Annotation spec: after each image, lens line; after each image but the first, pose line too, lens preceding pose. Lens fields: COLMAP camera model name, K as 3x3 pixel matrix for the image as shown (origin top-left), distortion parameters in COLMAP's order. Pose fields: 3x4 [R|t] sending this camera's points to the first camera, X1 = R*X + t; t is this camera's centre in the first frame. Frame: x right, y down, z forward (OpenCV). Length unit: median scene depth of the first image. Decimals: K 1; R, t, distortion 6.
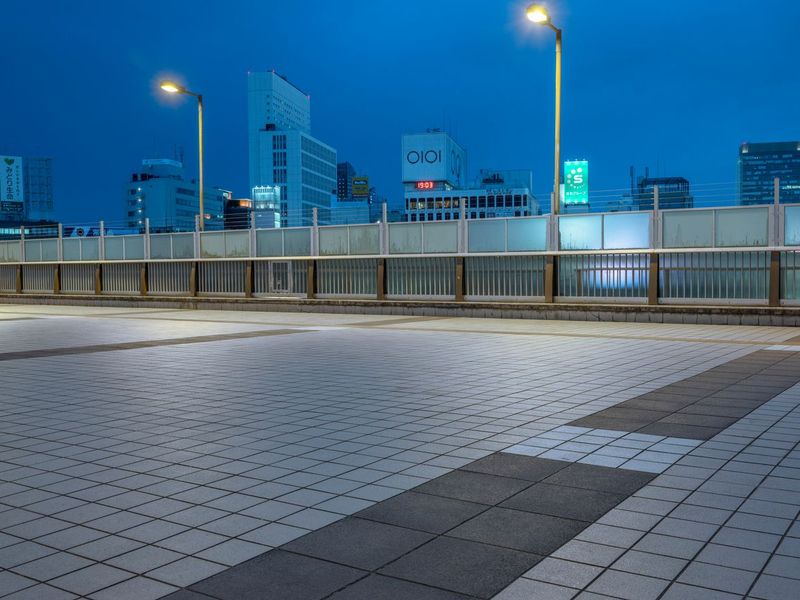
lens RADIAL K [[828.6, 0, 404.8], [0, 828.6, 298.0], [0, 0, 1]] dist [-0.002767, 0.000000]
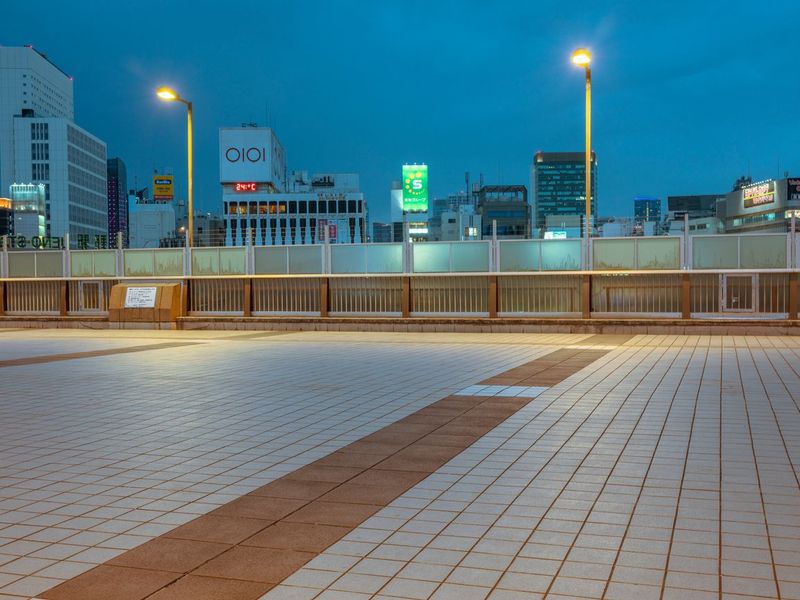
lens RADIAL K [[918.7, 0, 401.0], [0, 918.7, 294.0], [0, 0, 1]] dist [0.004000, 0.000000]
pose [[0.966485, -0.004716, 0.256680, -0.070212], [0.010331, 0.999736, -0.020530, -0.000914], [-0.256516, 0.022493, 0.966278, 0.019211]]
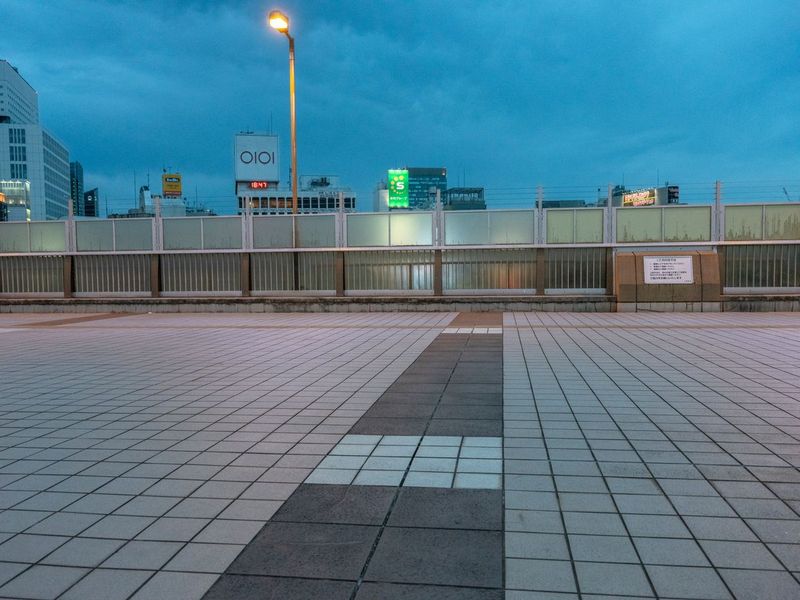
lens RADIAL K [[696.8, 0, 398.6], [0, 696.8, 286.4], [0, 0, 1]] dist [-0.000012, 0.023295]
pose [[0.899804, -0.016143, 0.435995, -0.205107], [0.019676, 0.999800, -0.003588, -0.003206], [-0.435850, 0.011807, 0.899942, 0.148224]]
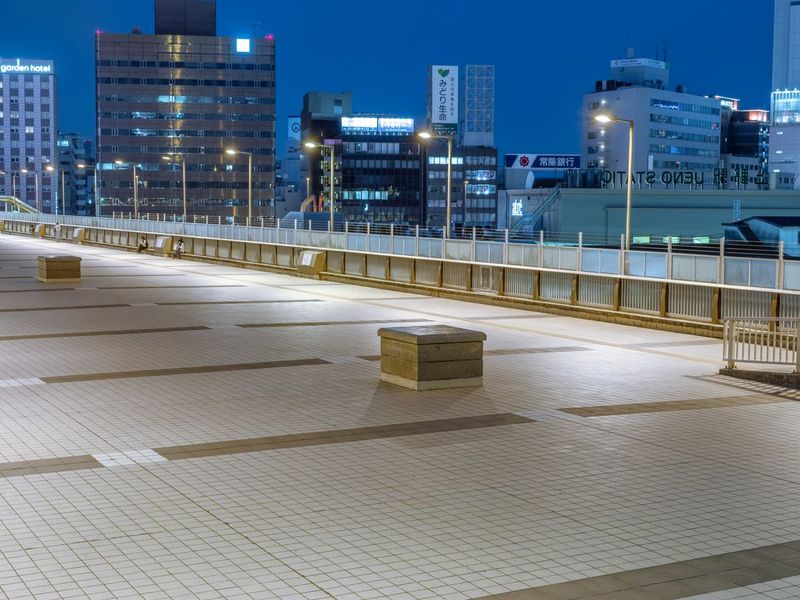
lens RADIAL K [[1247.6, 0, 400.1], [0, 1247.6, 296.7], [0, 0, 1]] dist [-0.002586, 0.000000]
pose [[0.879602, 0.054717, -0.472554, 0.068917], [-0.035231, 0.998128, 0.049995, -0.009103], [0.474405, -0.027328, 0.879883, -0.086570]]
